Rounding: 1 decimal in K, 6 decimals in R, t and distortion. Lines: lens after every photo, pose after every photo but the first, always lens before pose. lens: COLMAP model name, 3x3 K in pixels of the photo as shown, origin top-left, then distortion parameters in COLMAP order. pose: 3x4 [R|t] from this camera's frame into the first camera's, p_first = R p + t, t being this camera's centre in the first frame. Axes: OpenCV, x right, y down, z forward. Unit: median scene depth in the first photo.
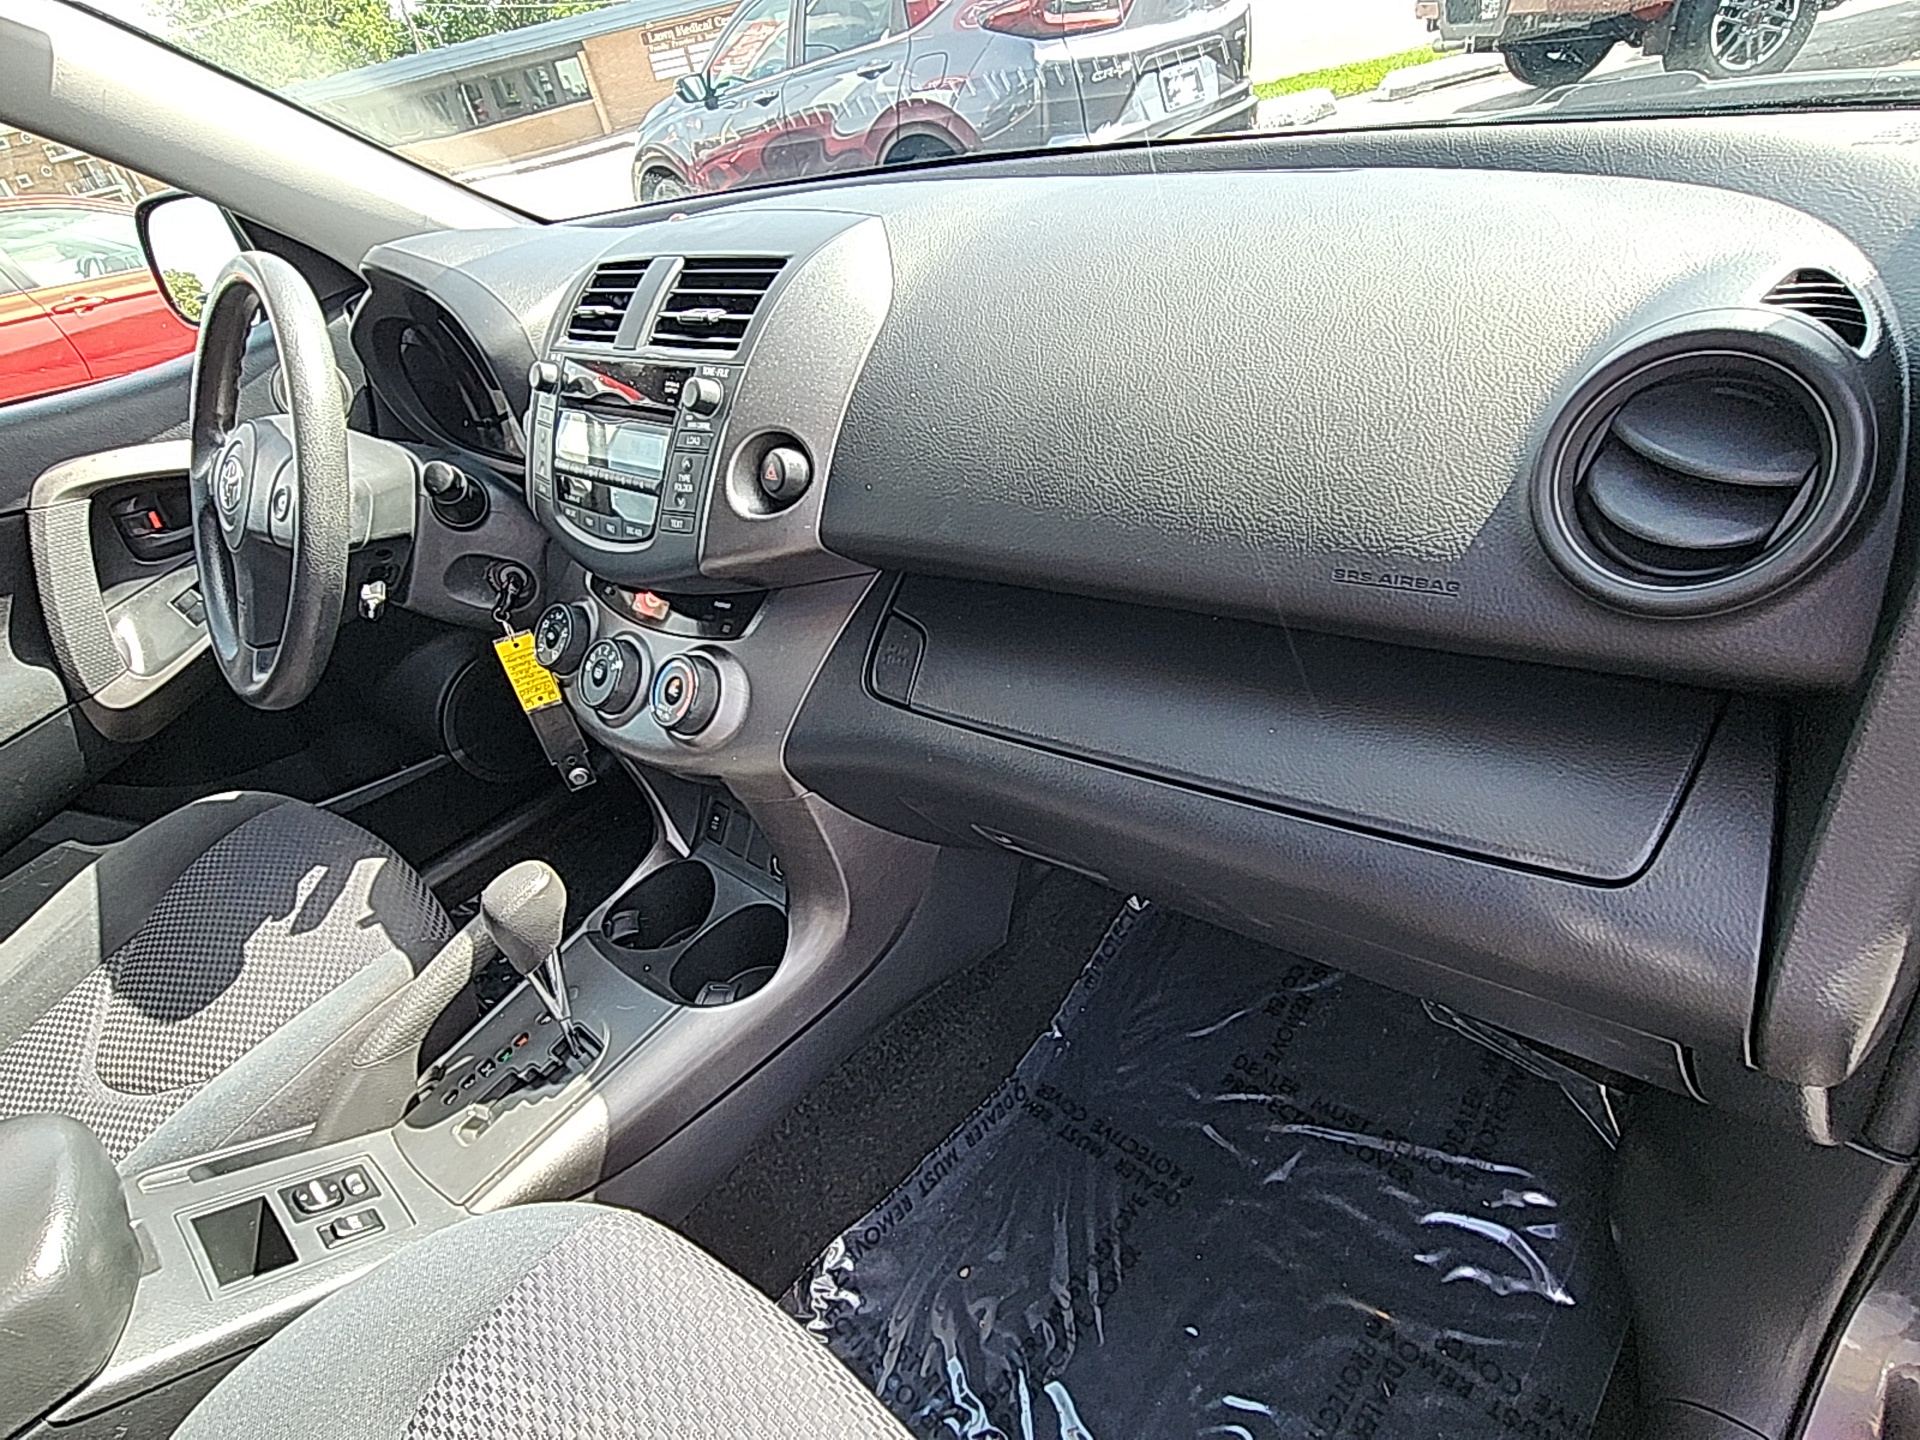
lens RADIAL K [[1049.3, 0, 968.3], [0, 1049.3, 732.5], [0, 0, 1]] dist [0.011768, -0.007876]
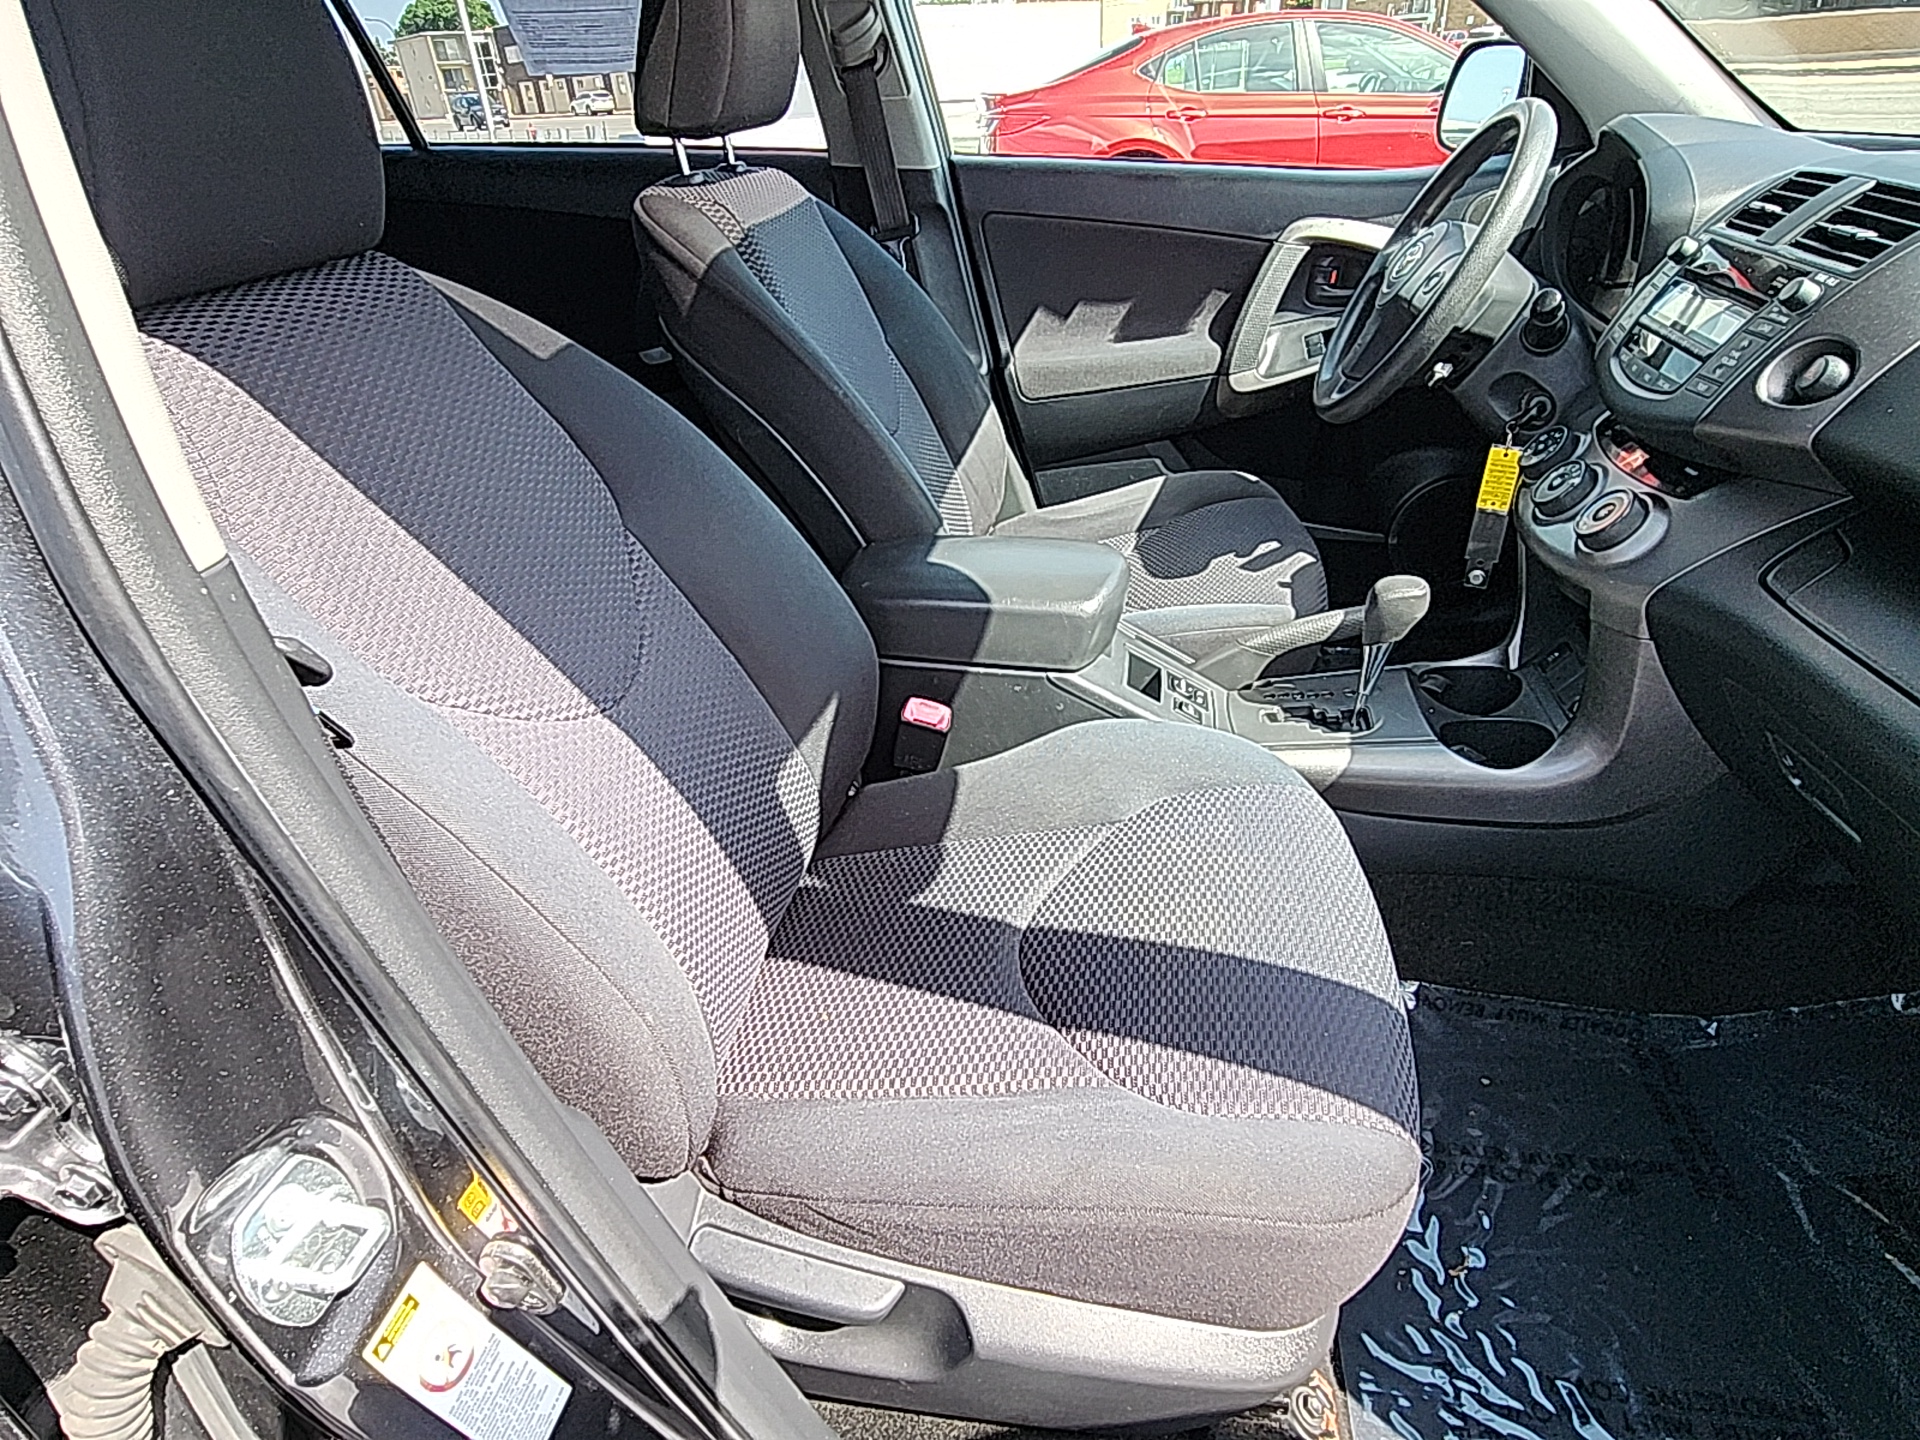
lens RADIAL K [[1049.3, 0, 968.3], [0, 1049.3, 732.5], [0, 0, 1]] dist [0.011768, -0.007876]
pose [[0.558154, 0.570797, -0.602208, 0.180280], [-0.511596, 0.808150, 0.291827, 0.172706], [0.653249, 0.145202, 0.743090, -0.346277]]
